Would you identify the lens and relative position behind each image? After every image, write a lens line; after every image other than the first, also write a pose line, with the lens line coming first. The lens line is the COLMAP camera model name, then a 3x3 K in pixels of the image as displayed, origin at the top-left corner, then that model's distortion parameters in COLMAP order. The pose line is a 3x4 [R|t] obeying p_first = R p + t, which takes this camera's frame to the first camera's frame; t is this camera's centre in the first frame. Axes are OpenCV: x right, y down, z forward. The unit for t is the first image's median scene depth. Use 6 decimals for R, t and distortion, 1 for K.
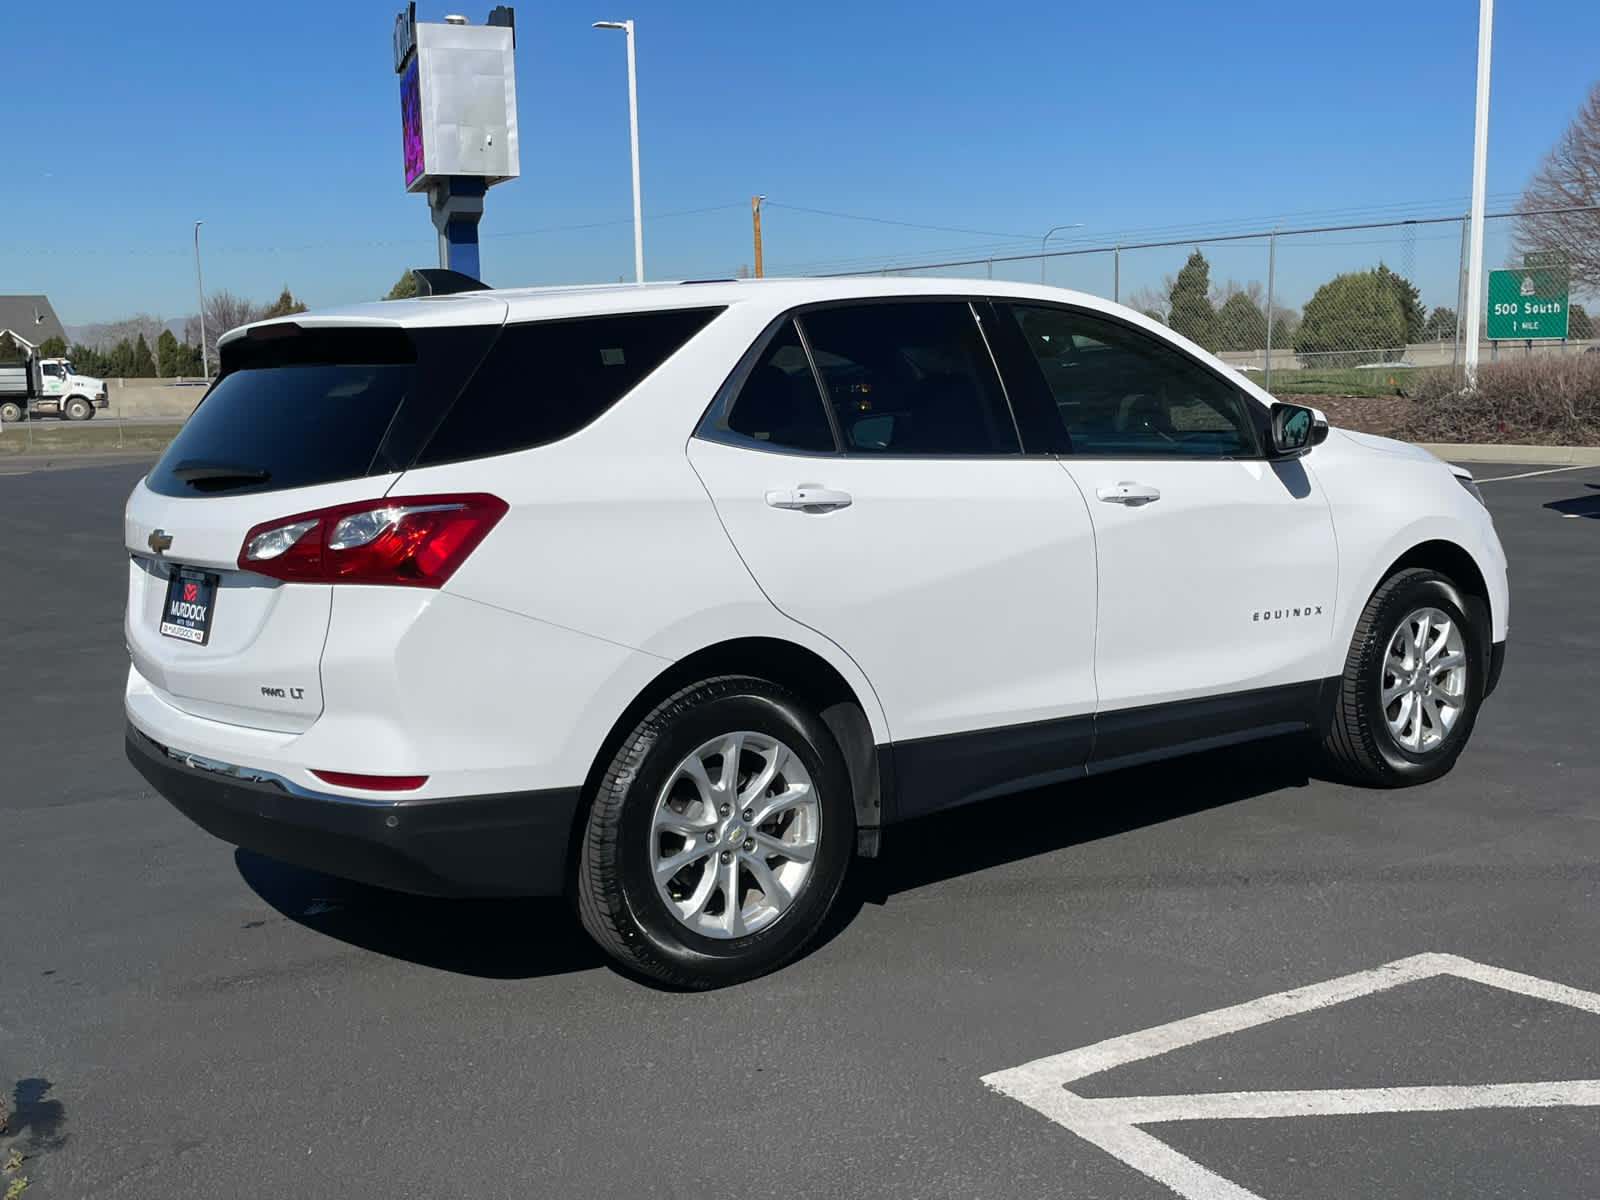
lens RADIAL K [[1709.2, 0, 844.1], [0, 1709.2, 595.4], [0, 0, 1]] dist [0.053568, 0.000000]
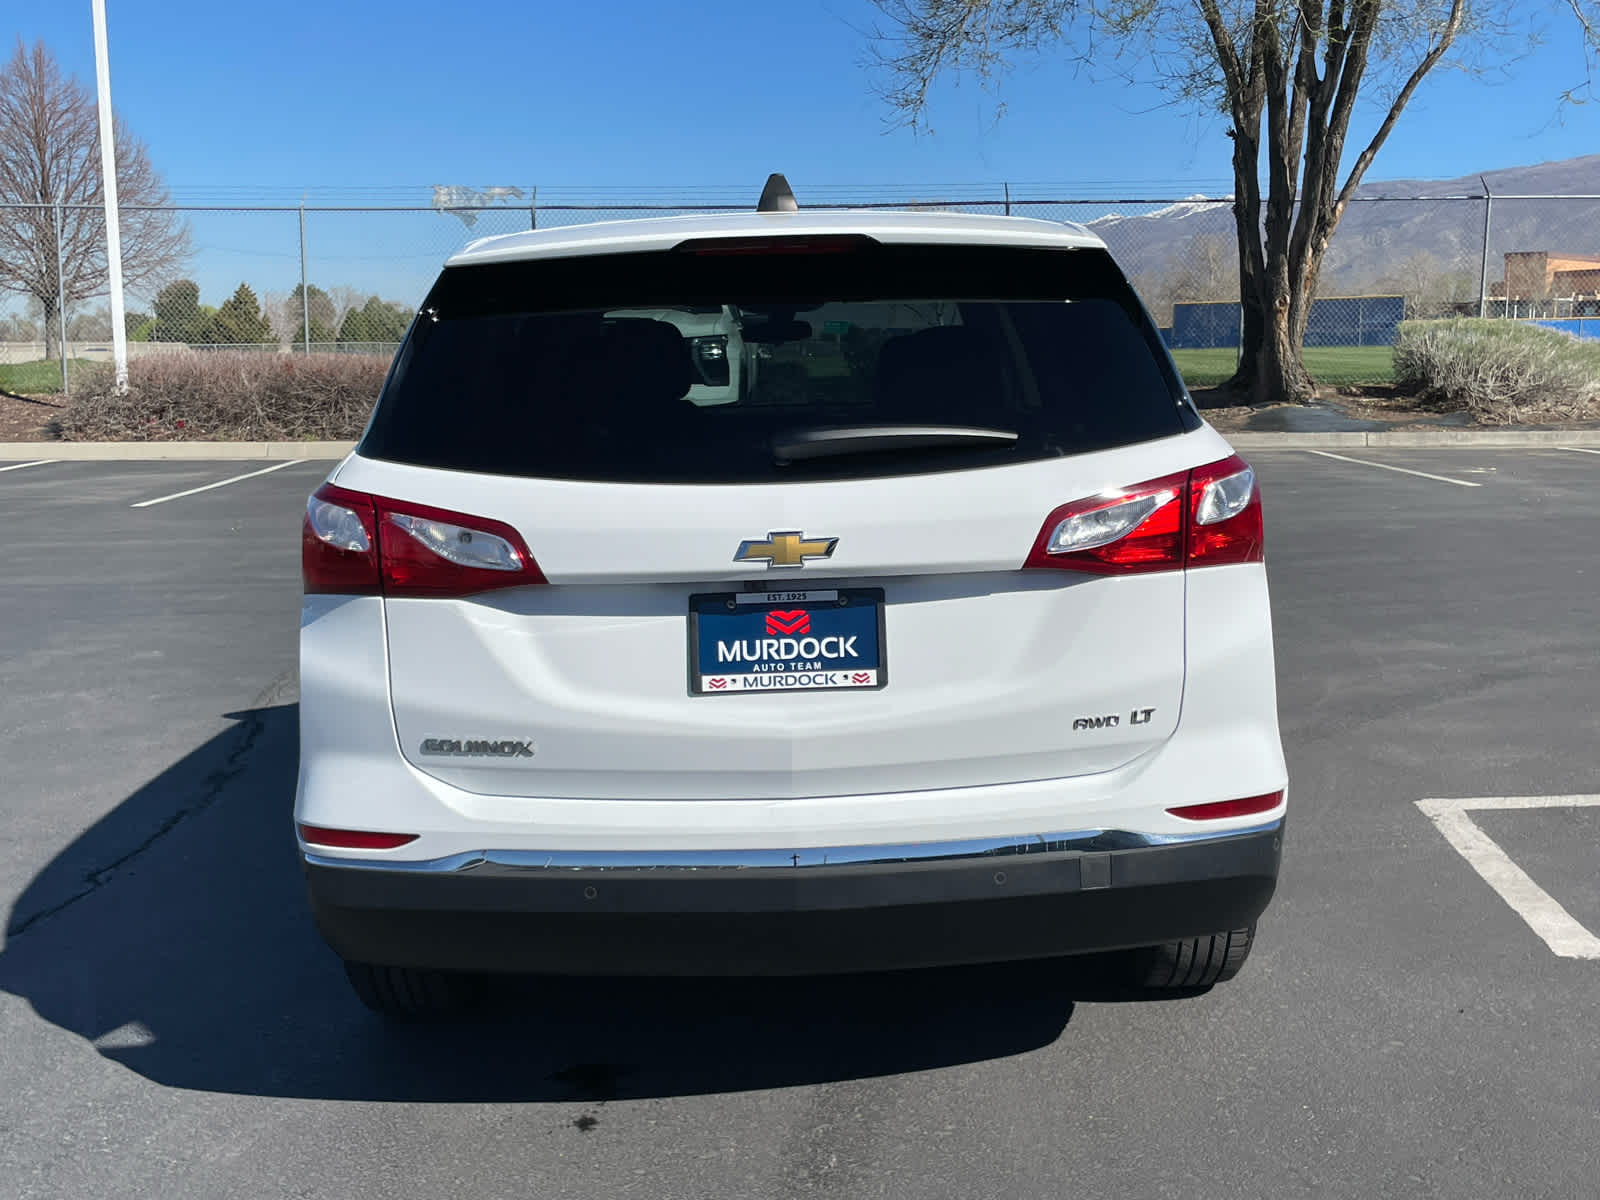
lens RADIAL K [[1709.2, 0, 805.2], [0, 1709.2, 605.2], [0, 0, 1]] dist [0.053568, 0.000000]
pose [[0.613566, -0.099213, 0.783386, -0.932137], [0.098094, 0.993967, 0.049054, -0.042034], [-0.783527, 0.046747, 0.619597, 0.589408]]
